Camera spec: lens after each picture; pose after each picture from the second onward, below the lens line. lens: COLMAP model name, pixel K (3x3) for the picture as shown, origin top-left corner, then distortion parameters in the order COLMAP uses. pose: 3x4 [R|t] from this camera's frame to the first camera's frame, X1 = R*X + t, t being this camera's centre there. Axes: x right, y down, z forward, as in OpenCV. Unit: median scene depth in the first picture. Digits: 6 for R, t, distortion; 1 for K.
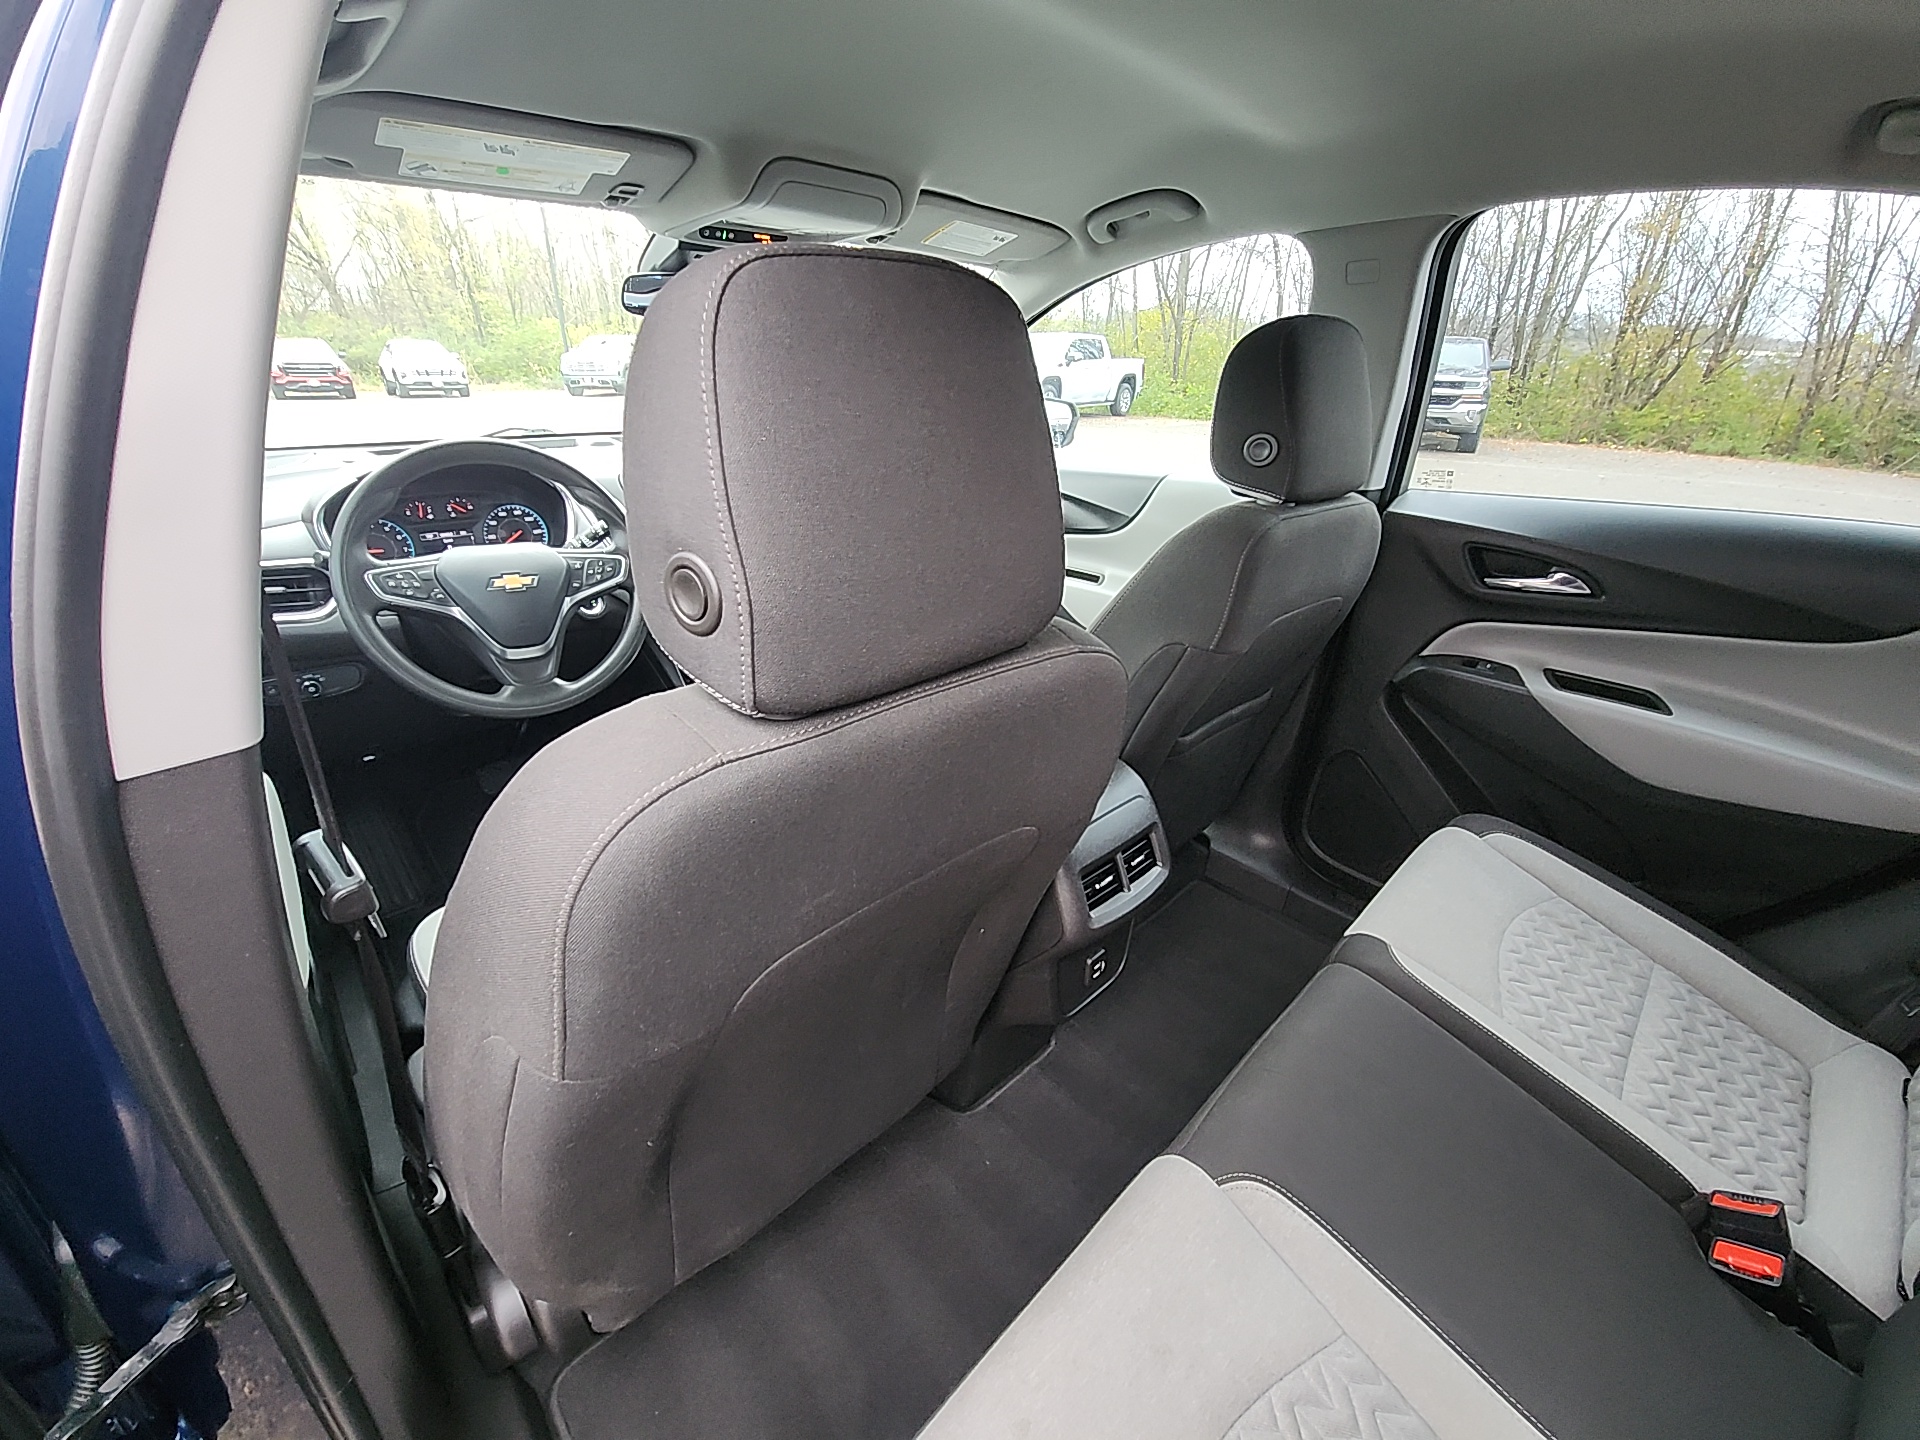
lens RADIAL K [[778.4, 0, 953.5], [0, 778.4, 707.1], [0, 0, 1]] dist [0.005208, -0.004647]
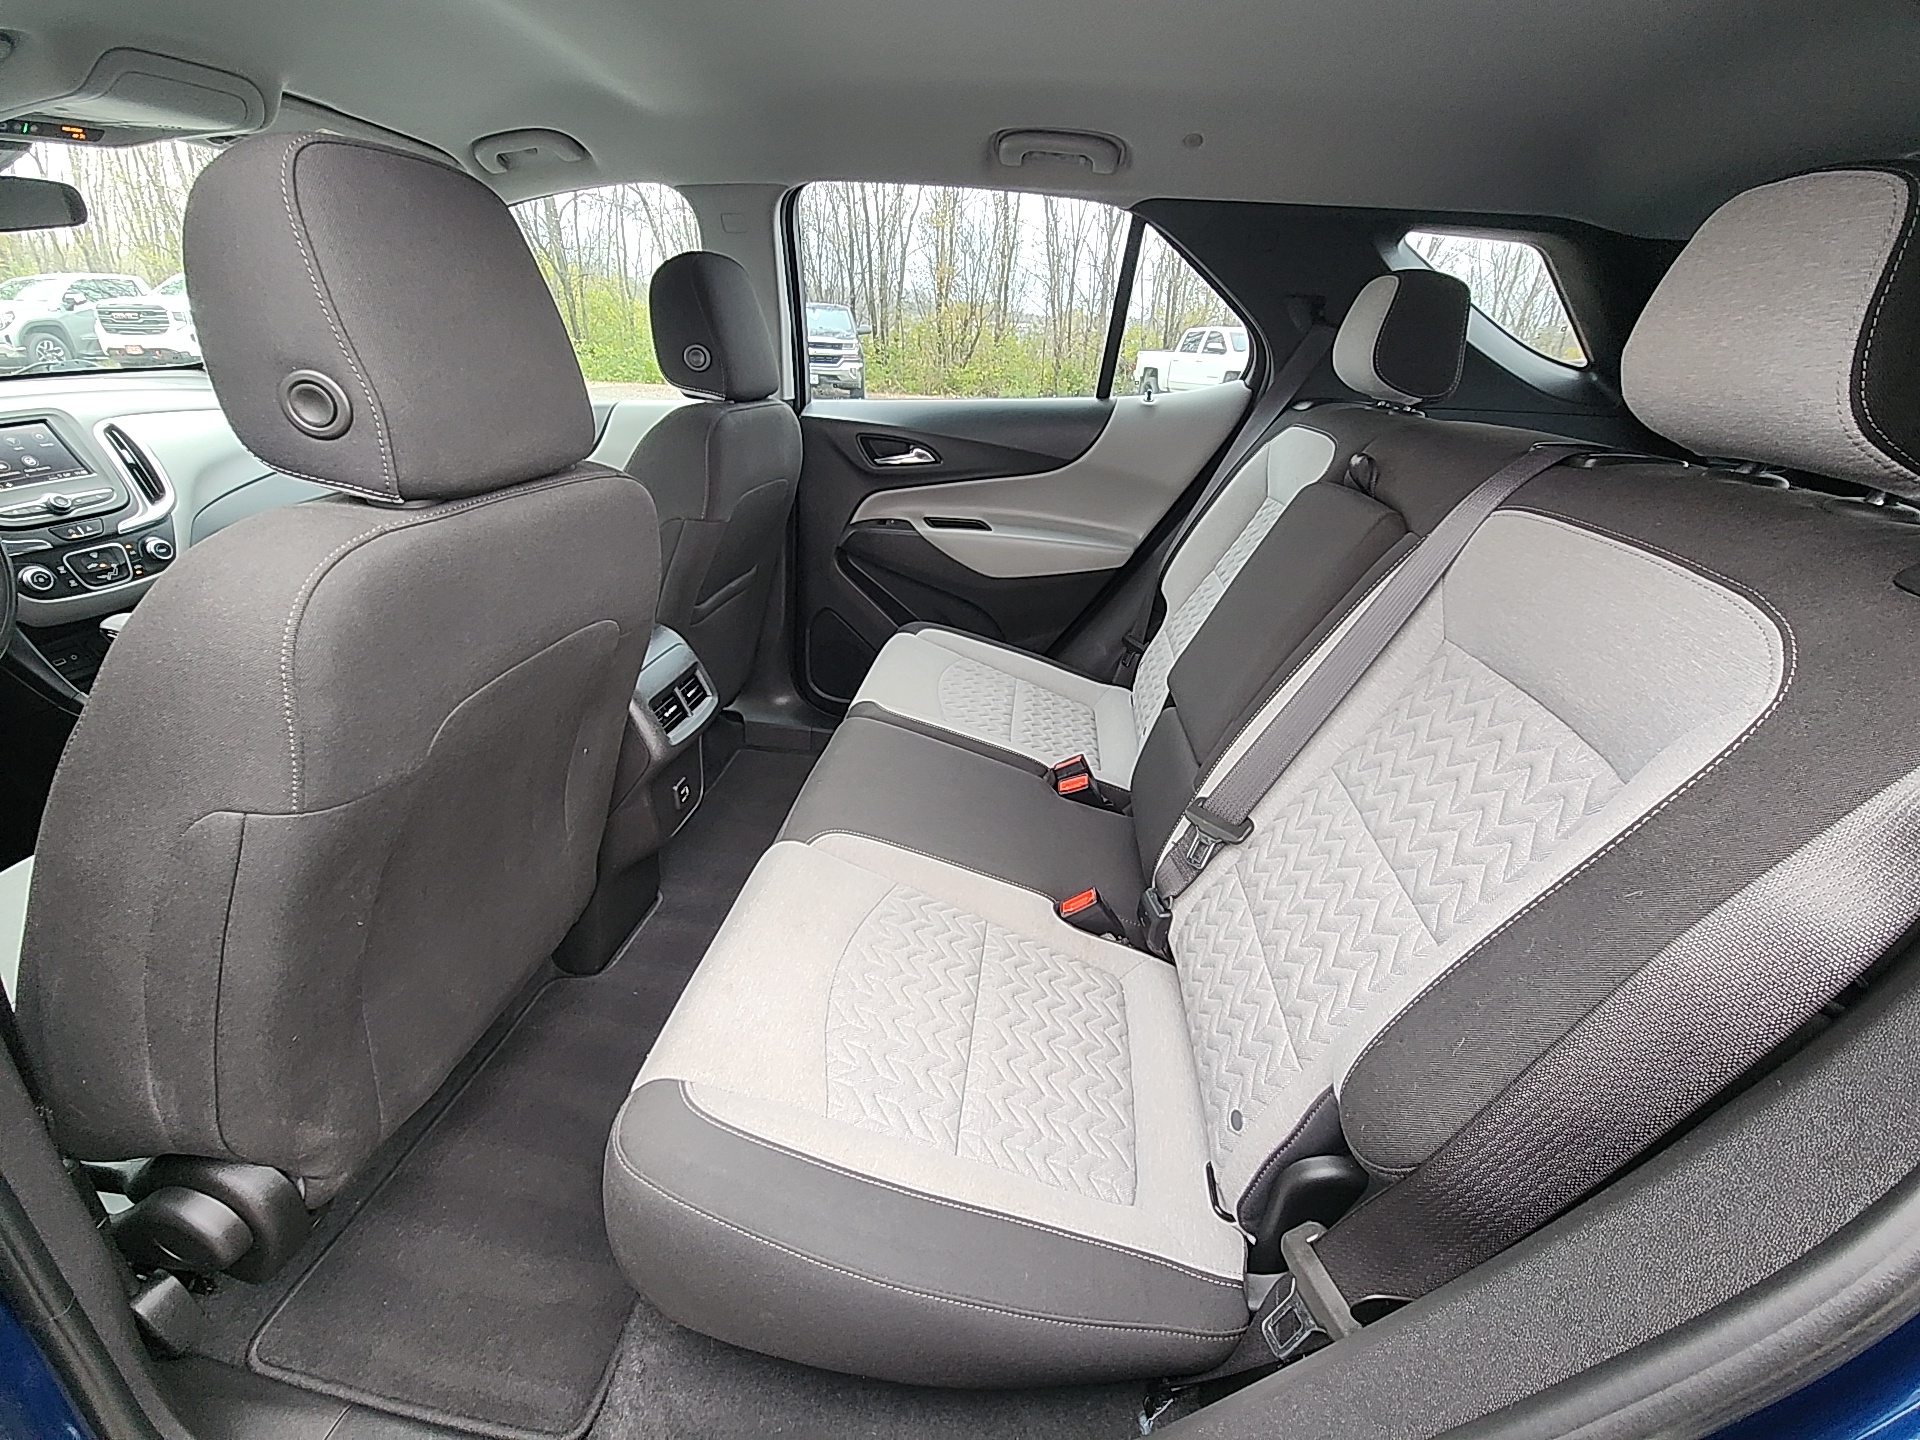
lens RADIAL K [[773.5, 0, 958.4], [0, 773.5, 709.3], [0, 0, 1]] dist [0.002076, 0.000176]
pose [[0.779009, -0.258781, 0.571120, -0.122795], [0.233763, 0.965055, 0.118424, 0.146591], [-0.581808, 0.041253, 0.812279, -0.215467]]
